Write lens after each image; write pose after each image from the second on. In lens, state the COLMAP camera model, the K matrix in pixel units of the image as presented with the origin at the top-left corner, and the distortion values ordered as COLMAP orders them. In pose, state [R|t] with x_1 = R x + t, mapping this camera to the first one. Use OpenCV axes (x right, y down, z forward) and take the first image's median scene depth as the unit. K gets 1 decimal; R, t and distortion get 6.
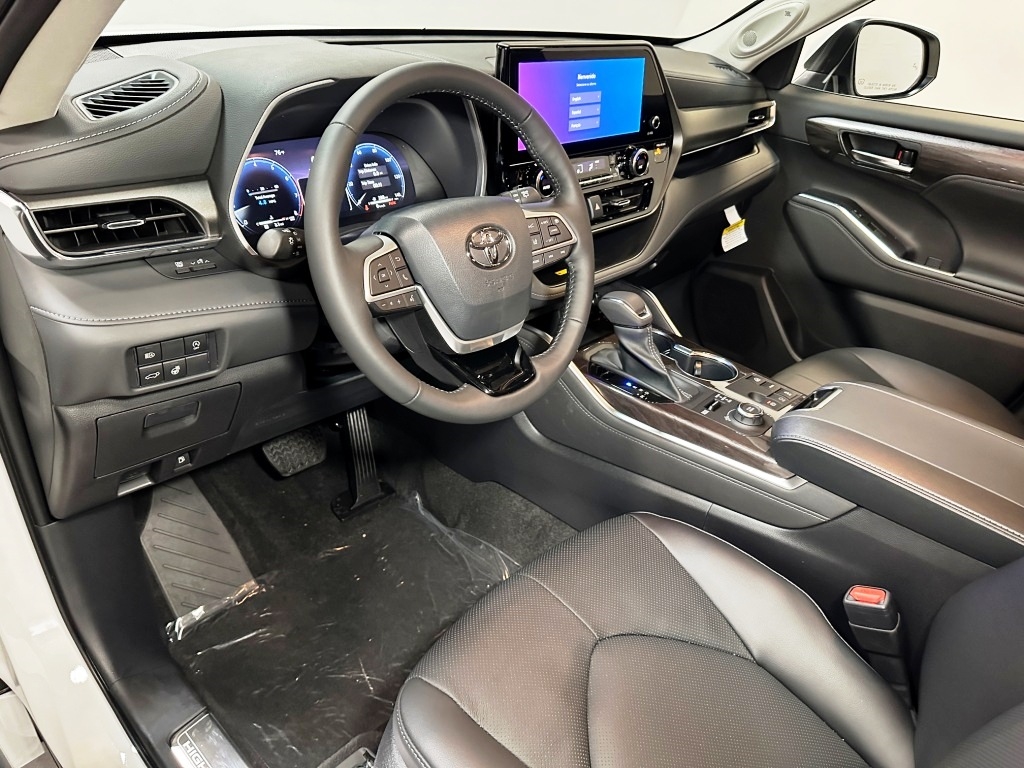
lens RADIAL K [[704.4, 0, 497.6], [0, 704.4, 398.5], [0, 0, 1]] dist [0.042436, -0.103730]
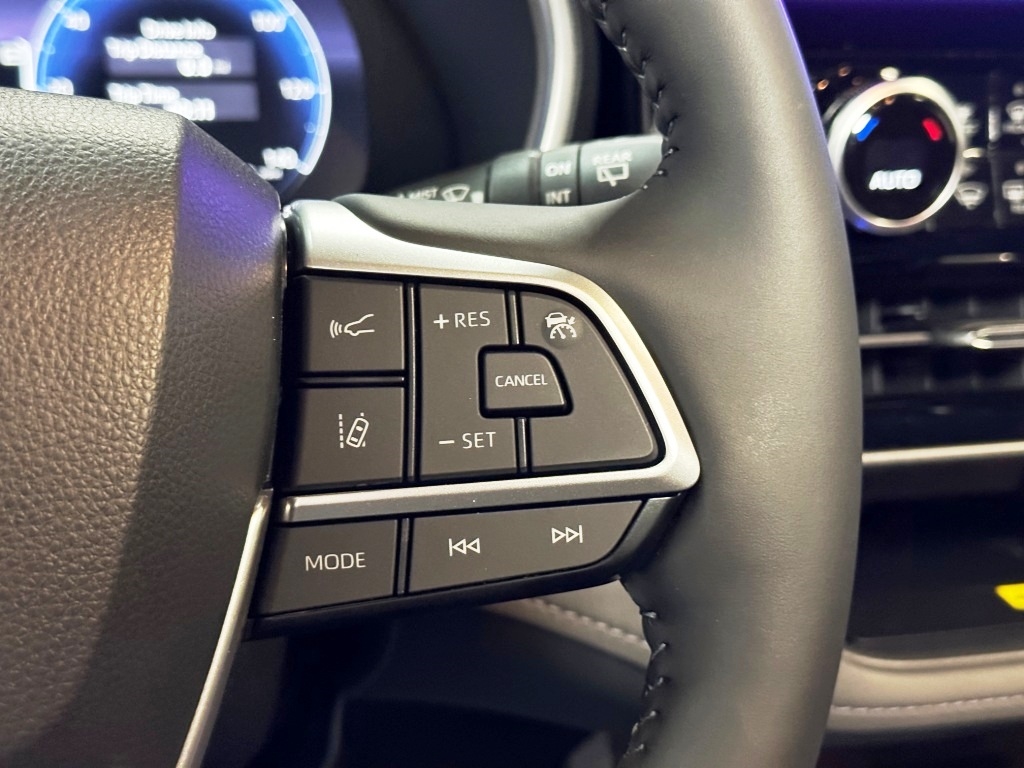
lens RADIAL K [[1439.6, 0, 512.0], [0, 1439.6, 384.0], [0, 0, 1]] dist [0.142601, -0.079764]
pose [[0.855123, 0.151013, -0.495944, 0.134736], [-0.246830, 0.959843, -0.133325, -0.115649], [0.455895, 0.236423, 0.858058, 0.434873]]
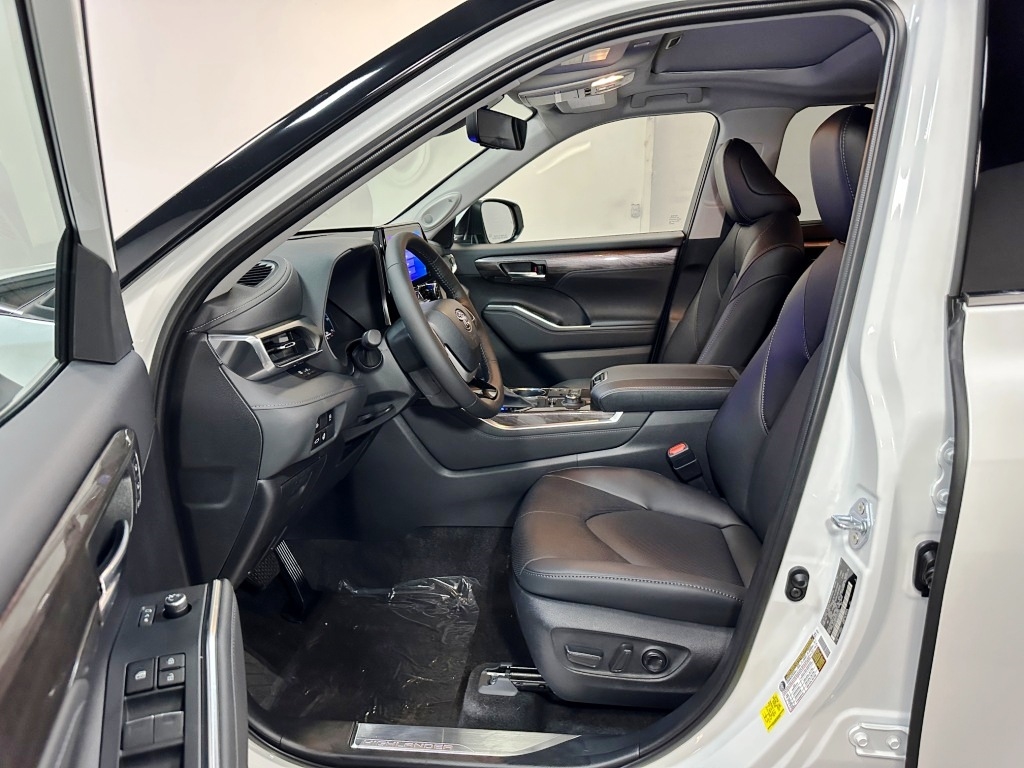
lens RADIAL K [[718.1, 0, 512.0], [0, 718.1, 384.0], [0, 0, 1]] dist [0.000327, -0.027465]
pose [[0.771128, -0.239029, 0.590108, -0.538716], [0.391084, 0.909215, -0.142765, 0.121779], [-0.502410, 0.340872, 0.794601, -0.231358]]
